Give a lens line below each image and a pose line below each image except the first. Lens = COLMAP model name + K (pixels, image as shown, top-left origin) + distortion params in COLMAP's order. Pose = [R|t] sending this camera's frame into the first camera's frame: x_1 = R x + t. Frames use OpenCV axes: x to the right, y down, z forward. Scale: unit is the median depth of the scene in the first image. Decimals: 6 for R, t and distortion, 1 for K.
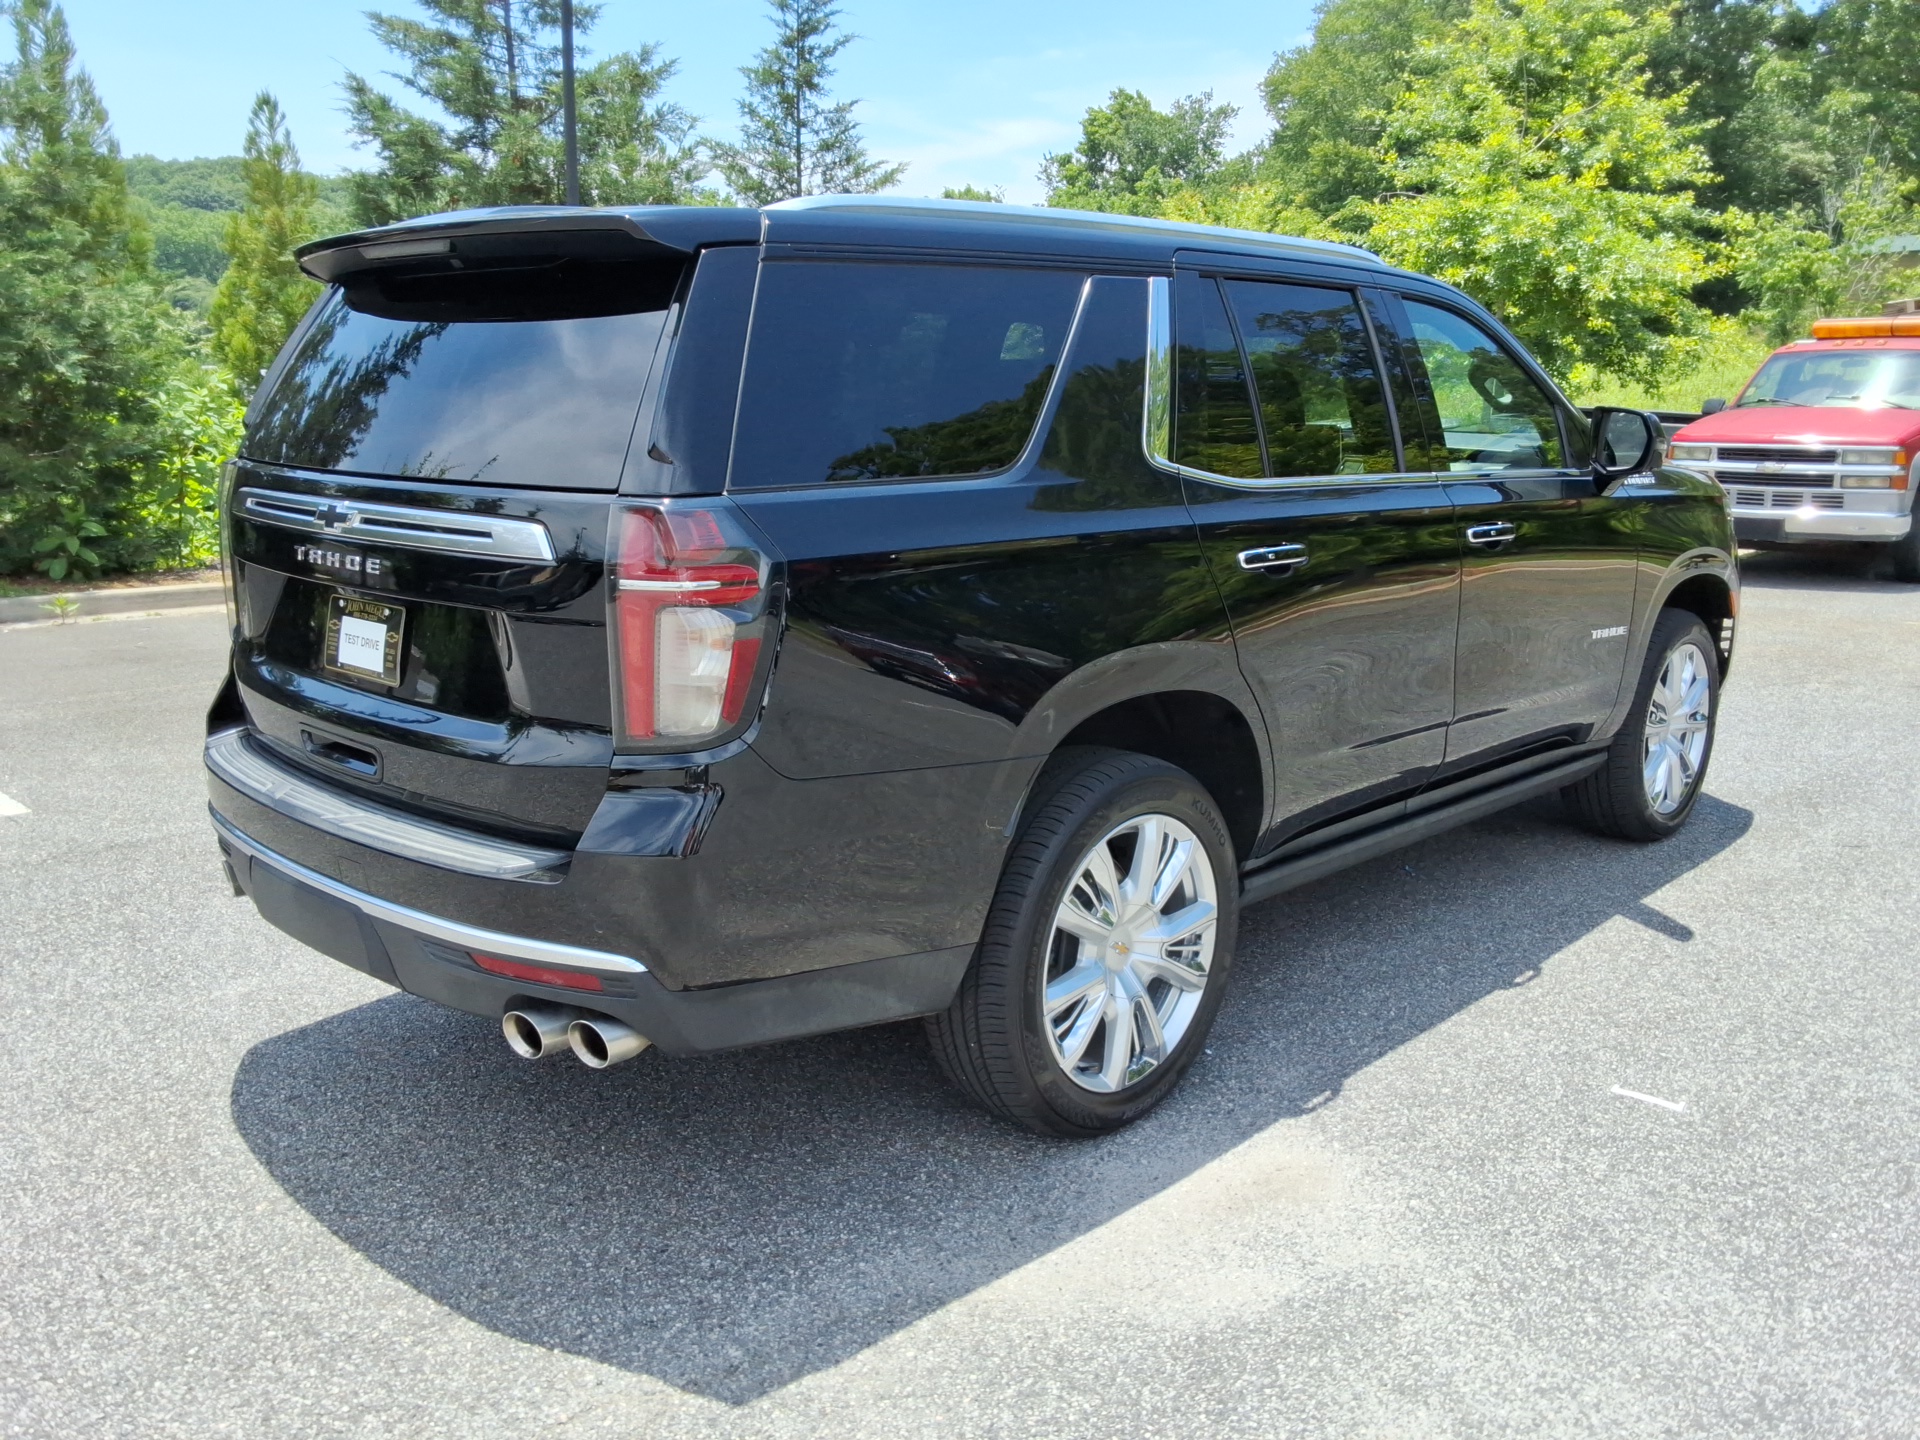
lens RADIAL K [[1542.6, 0, 974.6], [0, 1542.6, 696.9], [0, 0, 1]] dist [0.111929, -0.181170]
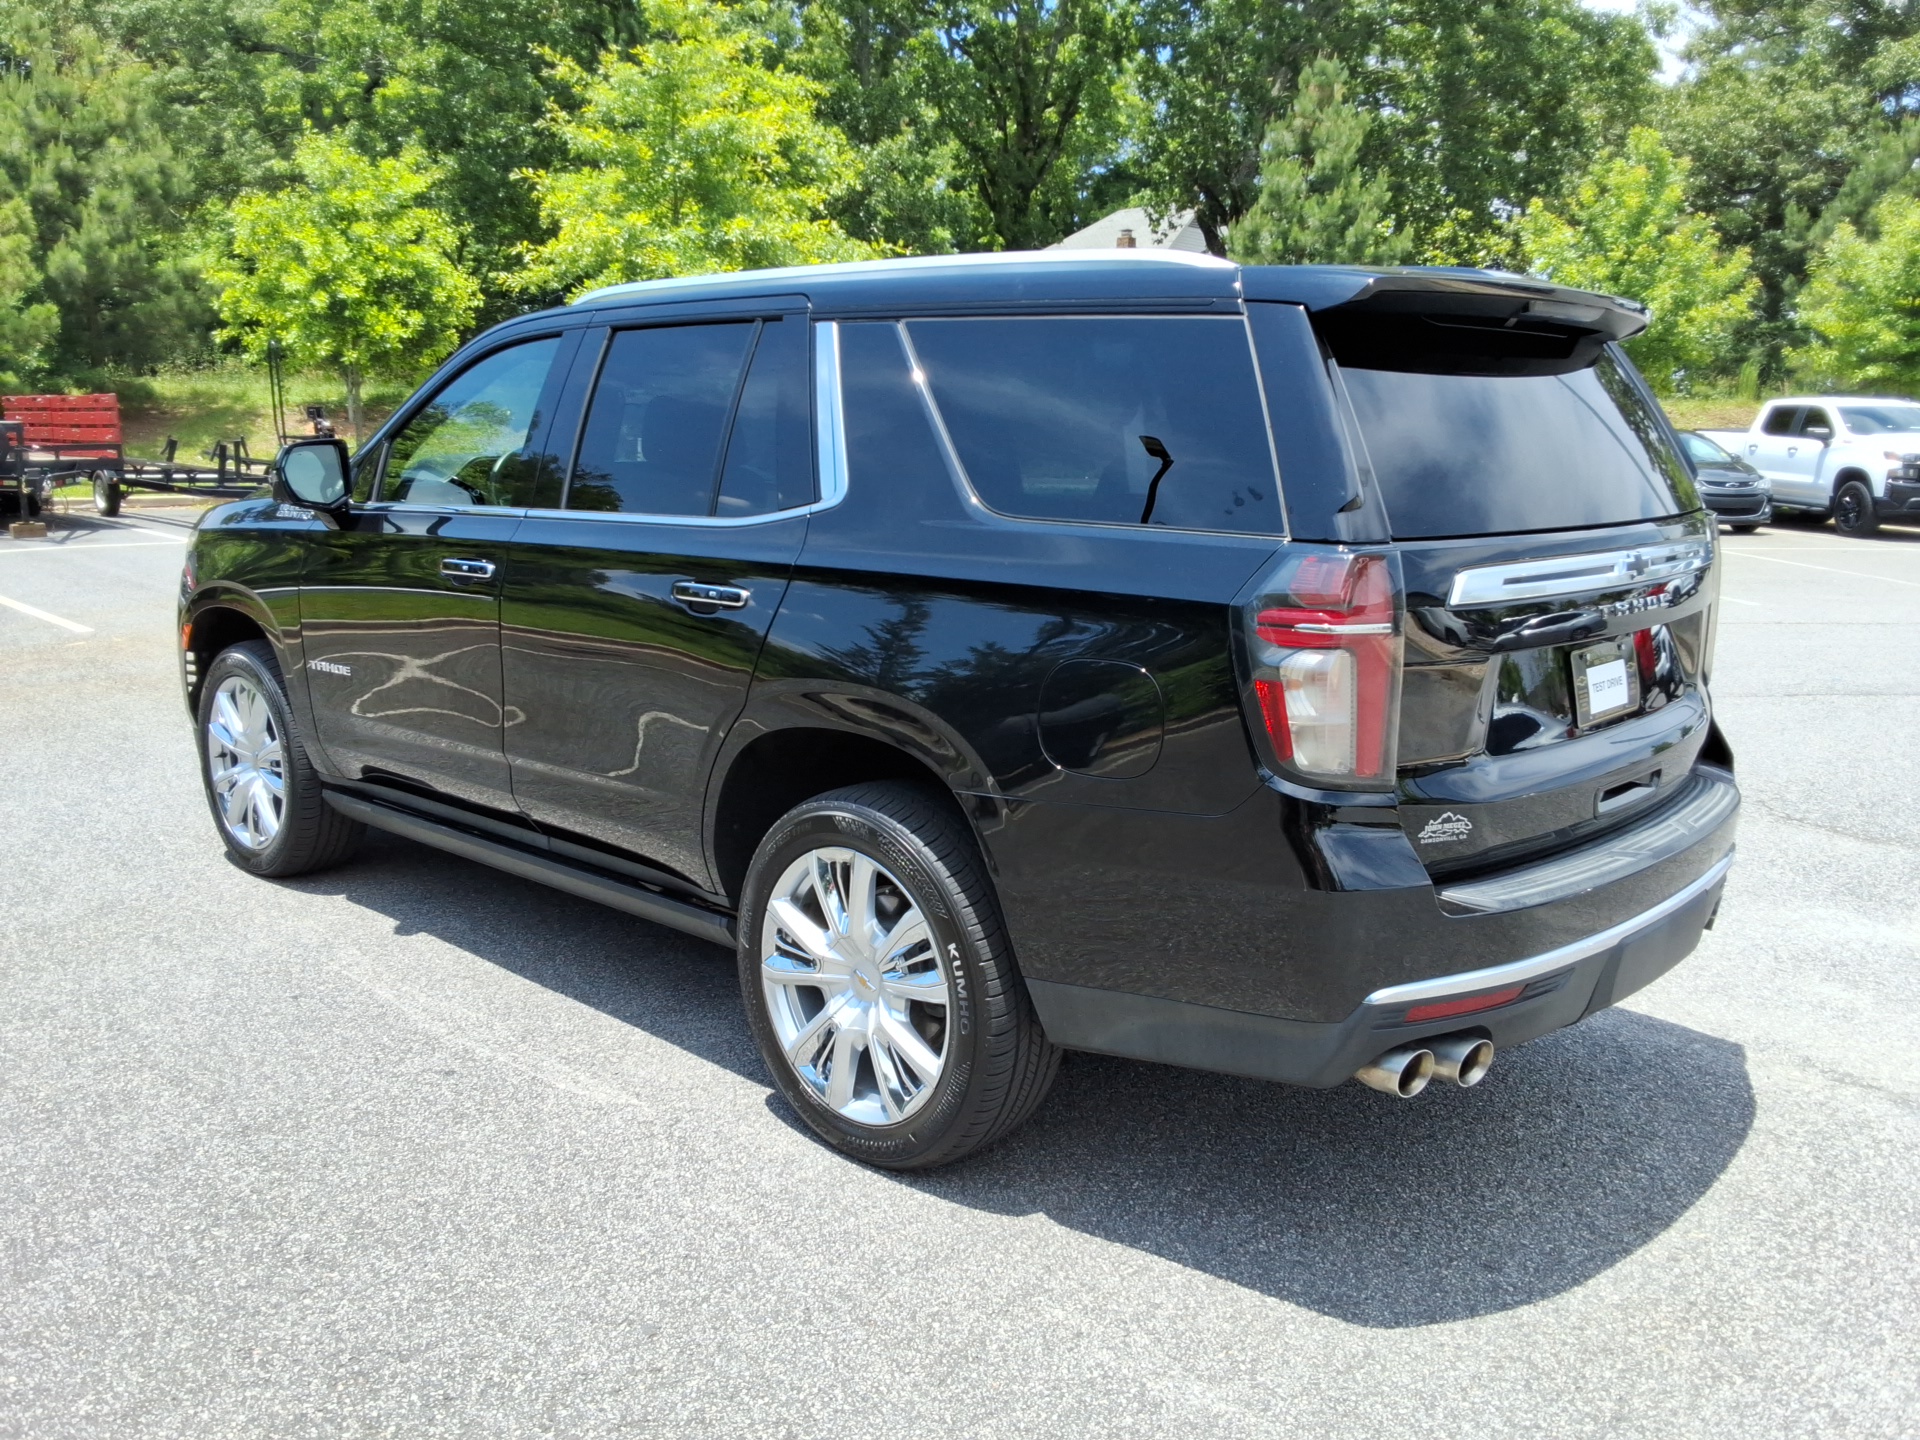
lens RADIAL K [[1542.6, 0, 974.6], [0, 1542.6, 696.9], [0, 0, 1]] dist [0.111929, -0.181170]
pose [[-0.007940, -0.177782, 0.984038, -1.214915], [0.187597, 0.966332, 0.176097, -0.249198], [-0.982214, 0.186001, 0.025678, 1.190941]]
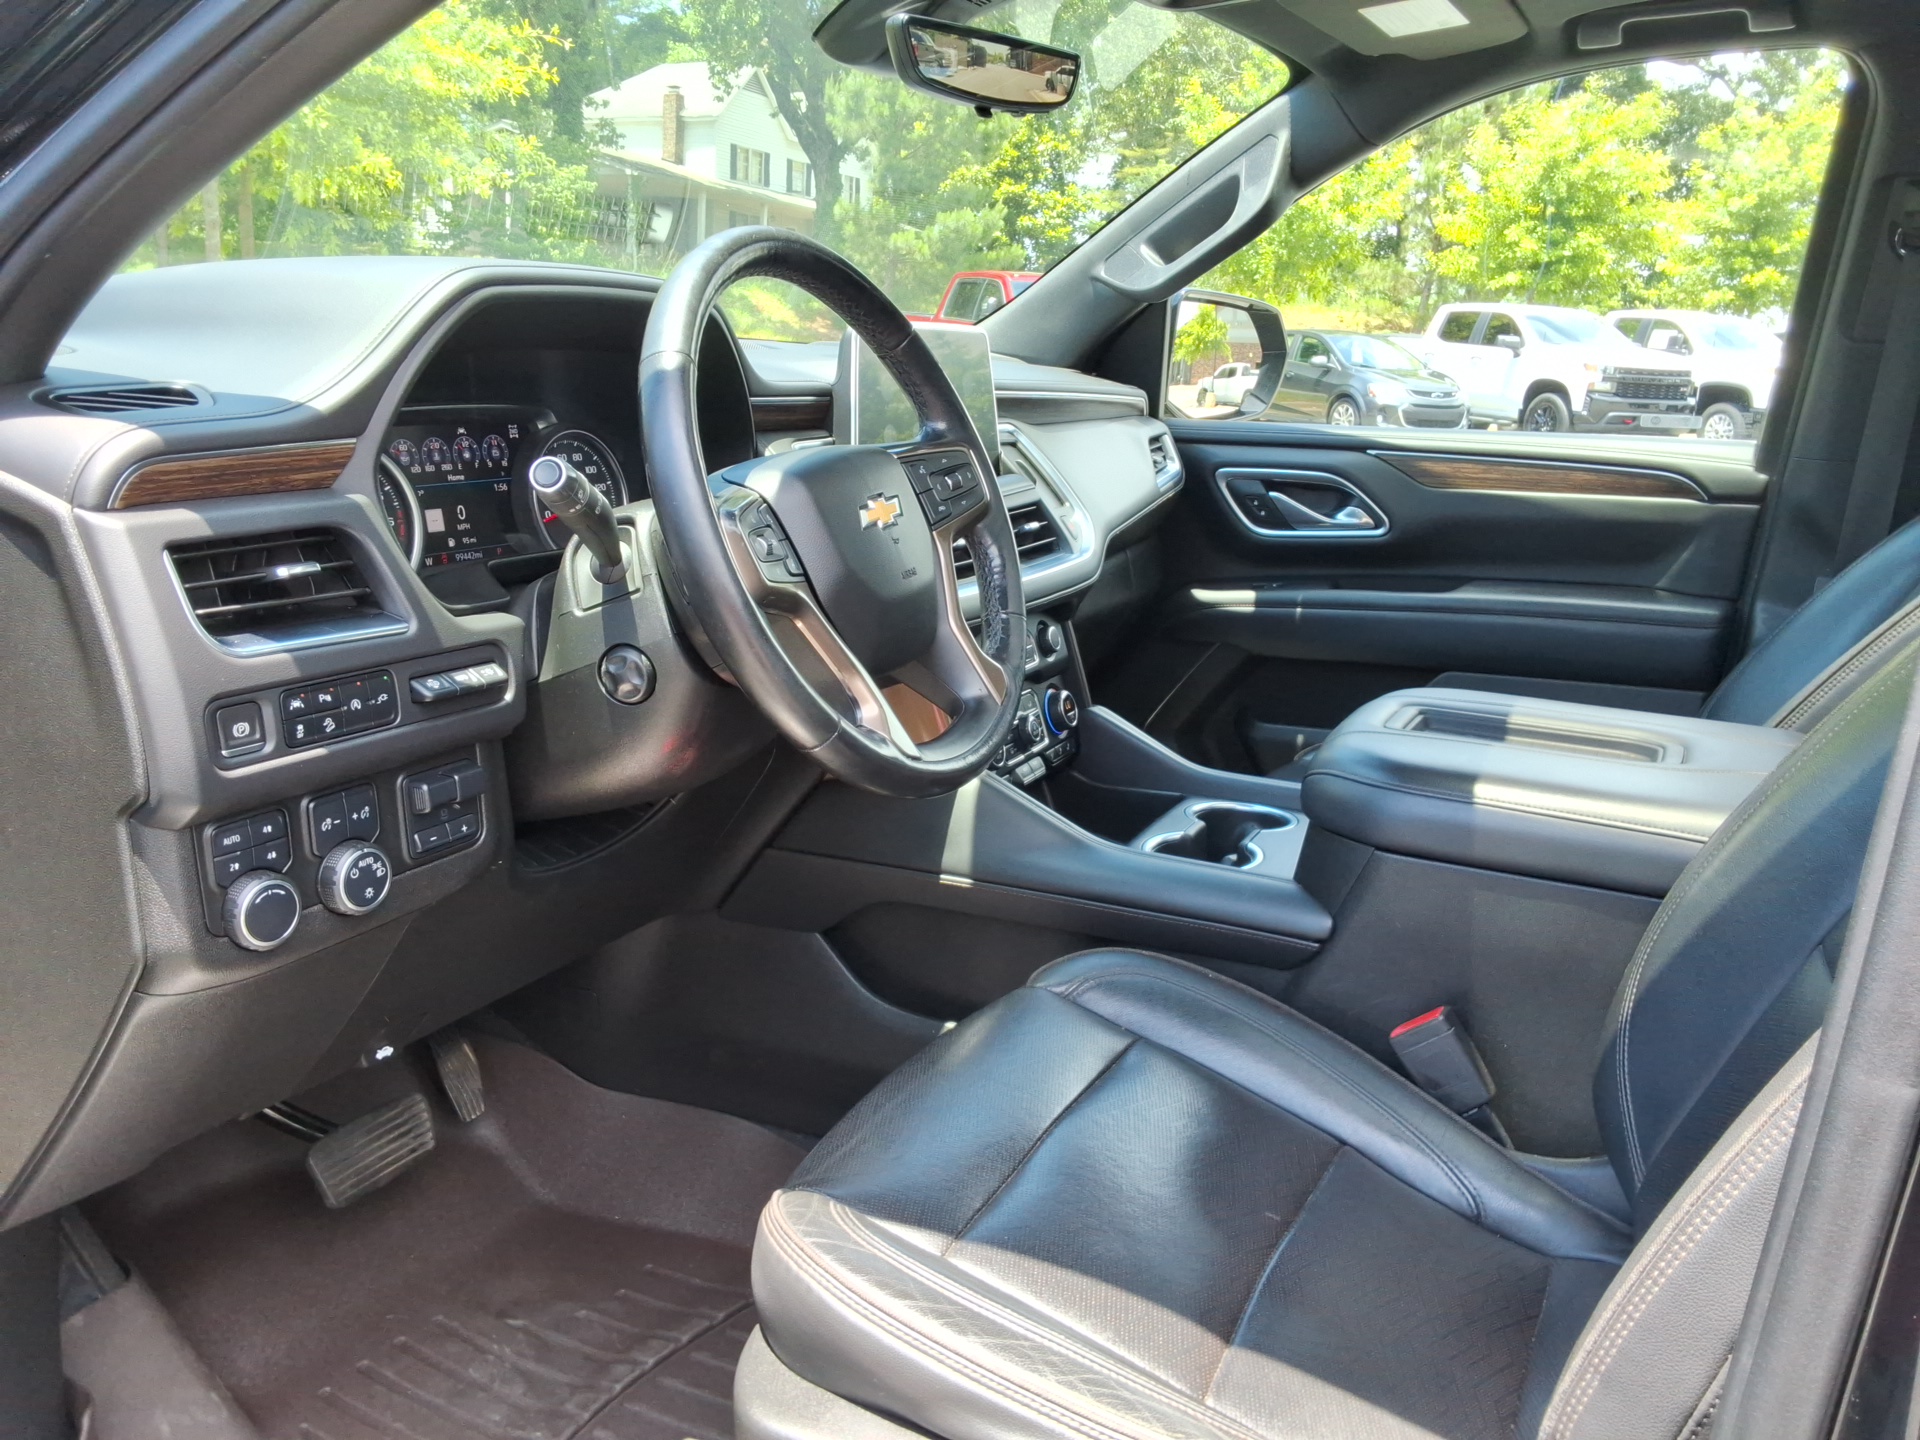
lens RADIAL K [[1541.7, 0, 961.0], [0, 1541.7, 694.0], [0, 0, 1]] dist [0.116670, -0.174820]
pose [[-0.304850, -0.238717, 0.921998, -0.088680], [0.140045, 0.946320, 0.291319, -0.291156], [-0.942048, 0.217930, -0.255054, 1.632921]]
